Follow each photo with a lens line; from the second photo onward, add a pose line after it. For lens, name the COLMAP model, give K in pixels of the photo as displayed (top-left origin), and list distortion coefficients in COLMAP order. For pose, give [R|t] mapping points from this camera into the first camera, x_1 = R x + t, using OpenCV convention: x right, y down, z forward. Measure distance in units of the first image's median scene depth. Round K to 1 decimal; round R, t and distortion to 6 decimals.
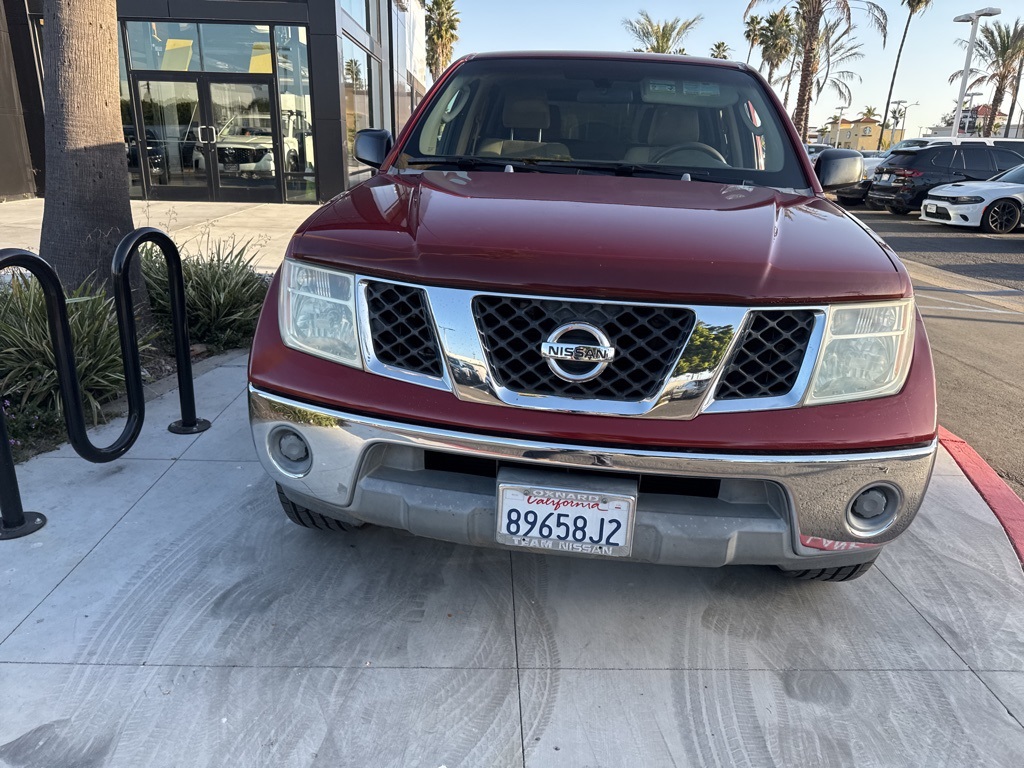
lens RADIAL K [[727.4, 0, 506.1], [0, 727.4, 368.5], [0, 0, 1]] dist [0.034420, -0.038809]
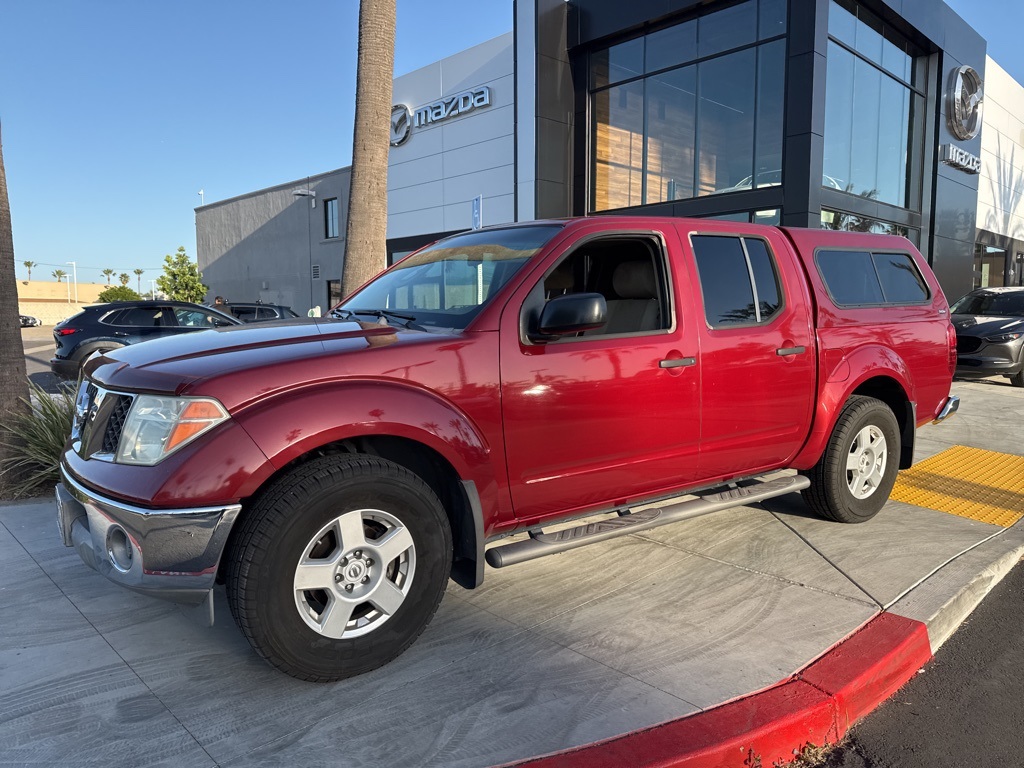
lens RADIAL K [[723.8, 0, 509.4], [0, 723.8, 381.8], [0, 0, 1]] dist [0.044367, -0.057138]
pose [[0.666351, 0.040795, -0.744522, 1.752275], [-0.199720, 0.971782, -0.125504, -0.067544], [0.718393, 0.232326, 0.655695, 0.526264]]
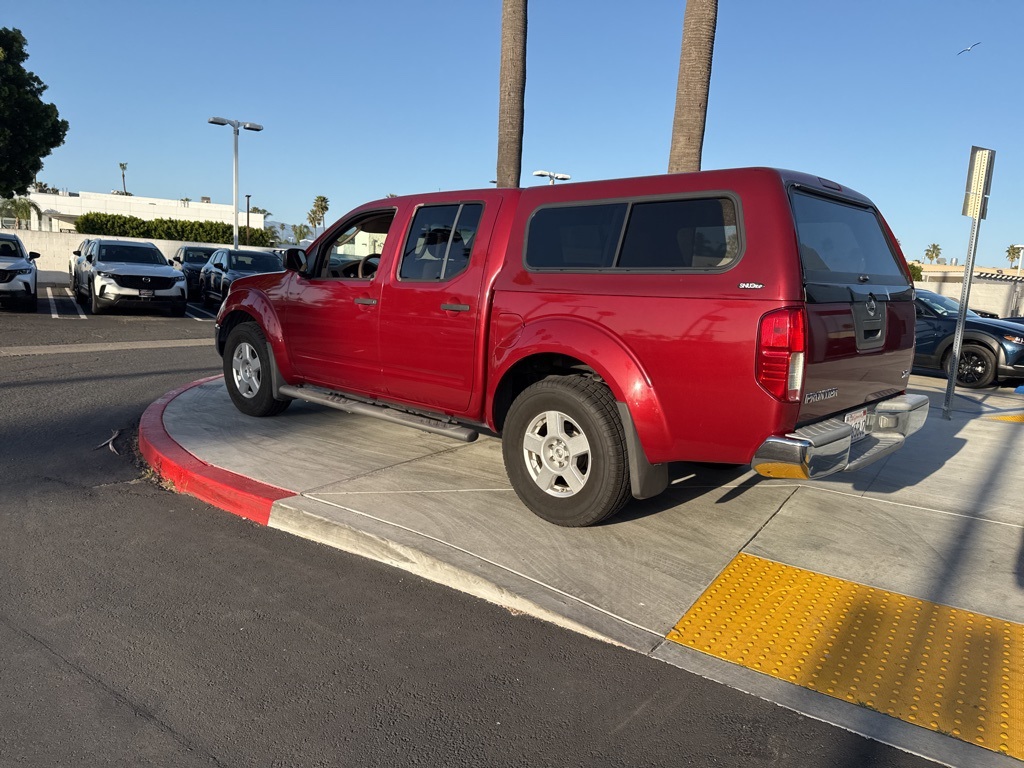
lens RADIAL K [[716.0, 0, 508.7], [0, 716.0, 385.4], [0, 0, 1]] dist [0.053176, -0.068649]
pose [[-0.591481, 0.056760, -0.804319, 2.418194], [-0.308876, 0.905479, 0.291040, -1.028859], [0.744813, 0.420579, -0.518042, 3.751360]]
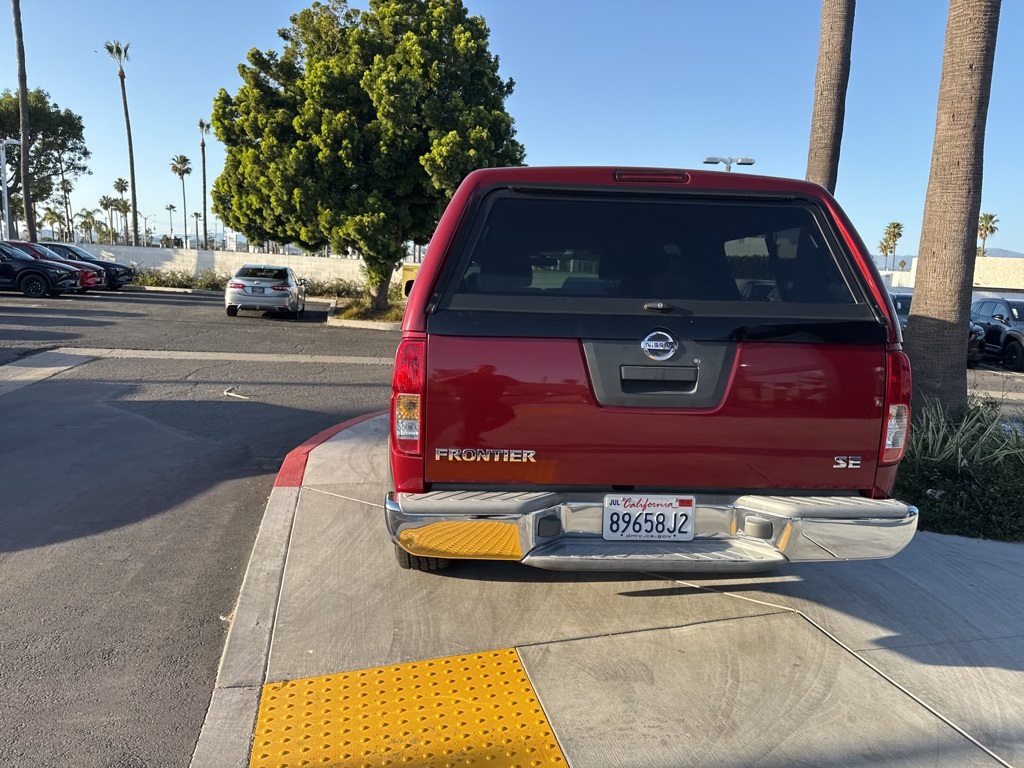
lens RADIAL K [[721.8, 0, 514.2], [0, 721.8, 380.5], [0, 0, 1]] dist [0.036455, -0.045476]
pose [[-0.977955, -0.052740, -0.202047, 0.912487], [-0.134081, 0.900365, 0.413962, -1.388236], [0.160084, 0.431927, -0.887588, 4.494775]]
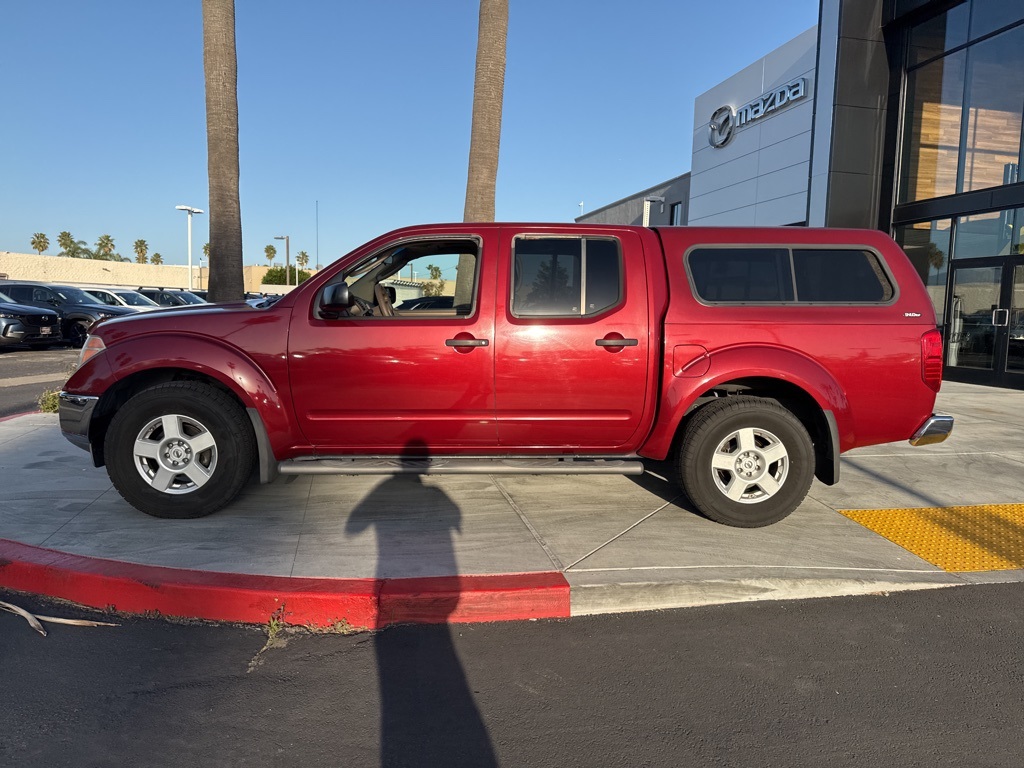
lens RADIAL K [[714.2, 0, 501.2], [0, 714.2, 379.4], [0, 0, 1]] dist [0.063108, -0.079229]
pose [[0.168385, 0.072994, -0.983015, 2.821994], [-0.314569, 0.949090, 0.016591, -0.383902], [0.934180, 0.306432, 0.182774, 1.720112]]
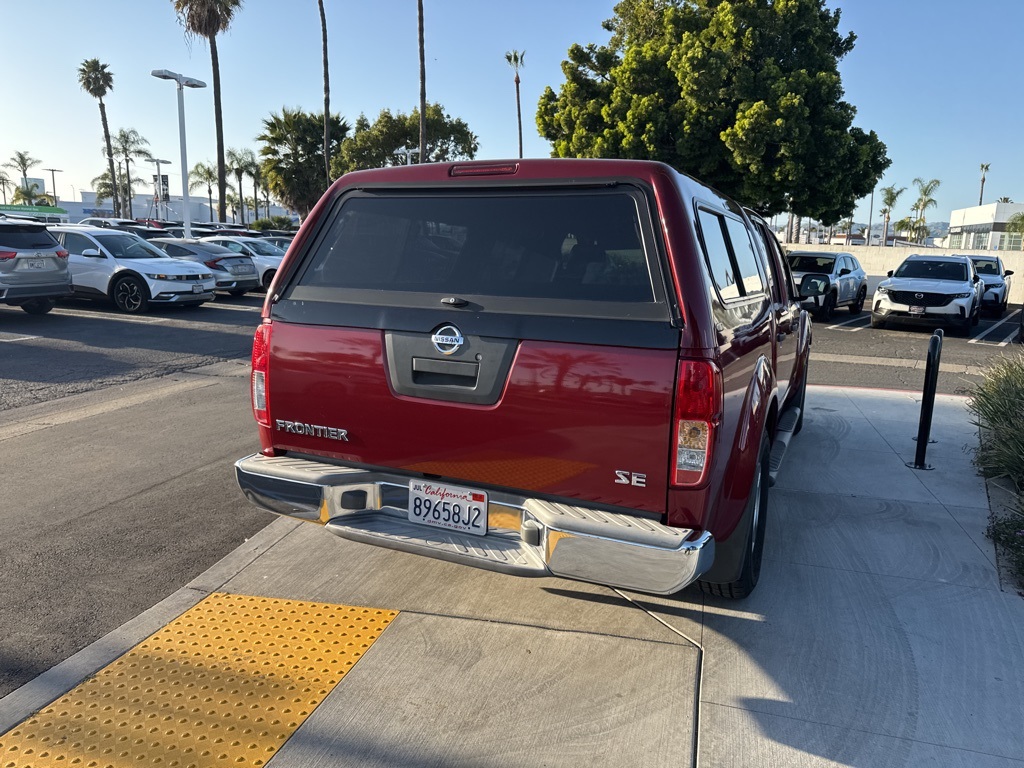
lens RADIAL K [[723.8, 0, 509.4], [0, 723.8, 381.8], [0, 0, 1]] dist [0.044367, -0.057138]
pose [[-0.948478, -0.120465, 0.293050, -0.062648], [0.030955, 0.885247, 0.464091, -1.481265], [-0.315328, 0.449251, -0.835908, 4.464540]]
